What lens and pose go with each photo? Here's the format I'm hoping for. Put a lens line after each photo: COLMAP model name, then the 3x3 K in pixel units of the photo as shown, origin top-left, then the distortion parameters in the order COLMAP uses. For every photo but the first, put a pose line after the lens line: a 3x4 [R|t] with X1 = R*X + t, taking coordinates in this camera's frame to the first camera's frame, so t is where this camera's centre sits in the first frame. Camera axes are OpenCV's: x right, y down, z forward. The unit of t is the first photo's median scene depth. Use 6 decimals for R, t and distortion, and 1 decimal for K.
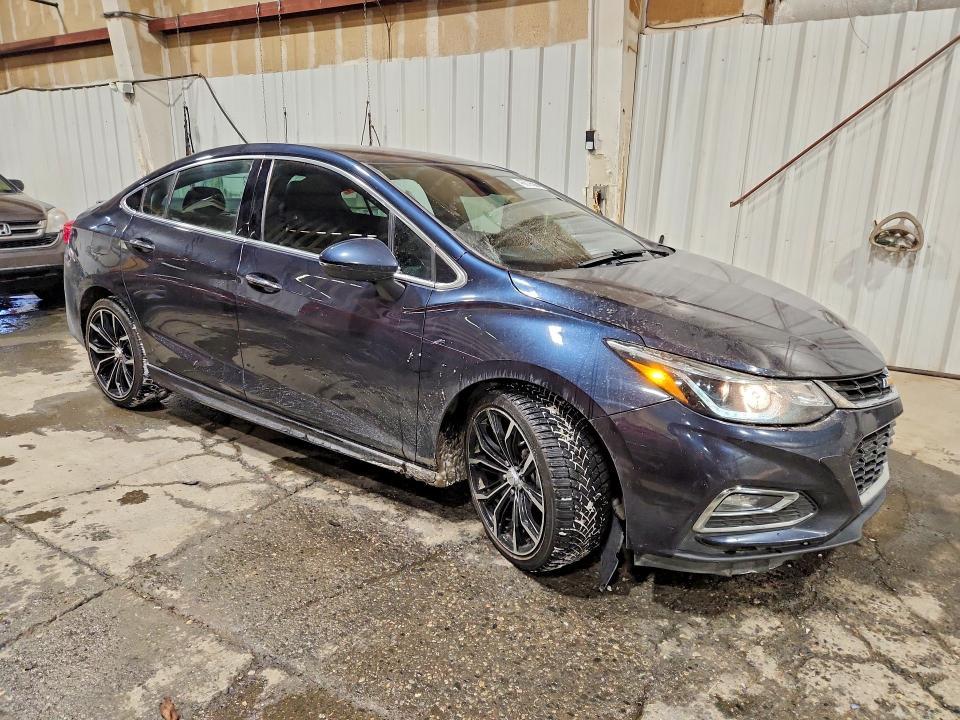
lens RADIAL K [[667.3, 0, 493.9], [0, 667.3, 361.0], [0, 0, 1]] dist [0.011453, 0.002358]
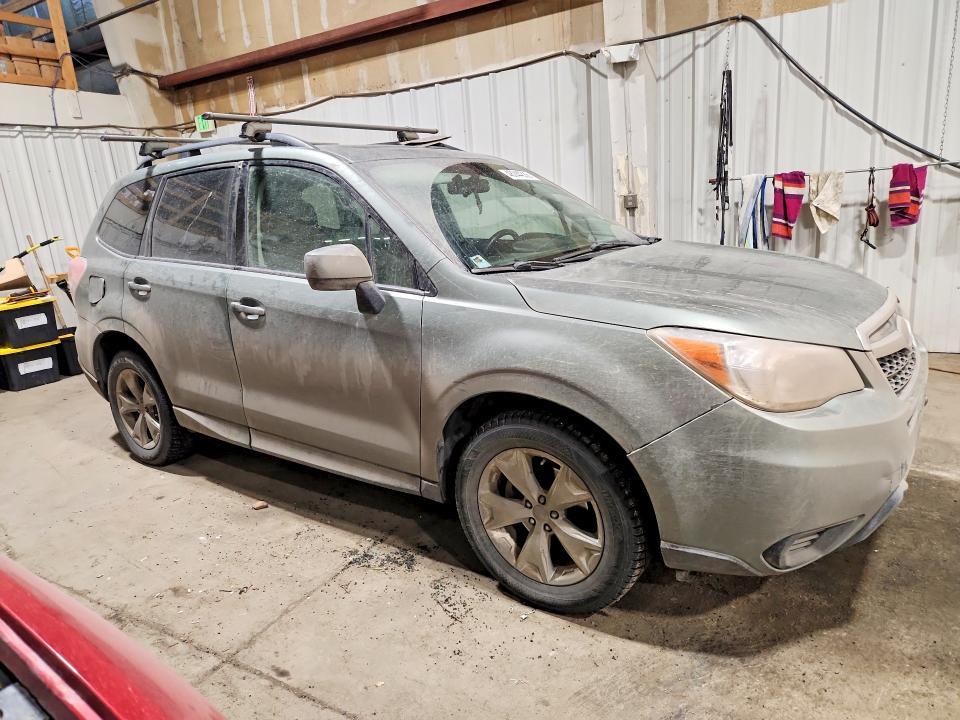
lens RADIAL K [[667.3, 0, 493.9], [0, 667.3, 361.0], [0, 0, 1]] dist [0.011453, 0.002358]
pose [[0.994948, -0.100378, -0.001806, -0.588347], [0.100285, 0.994543, -0.028763, -0.102026], [0.004683, 0.028437, 0.999585, 0.331454]]
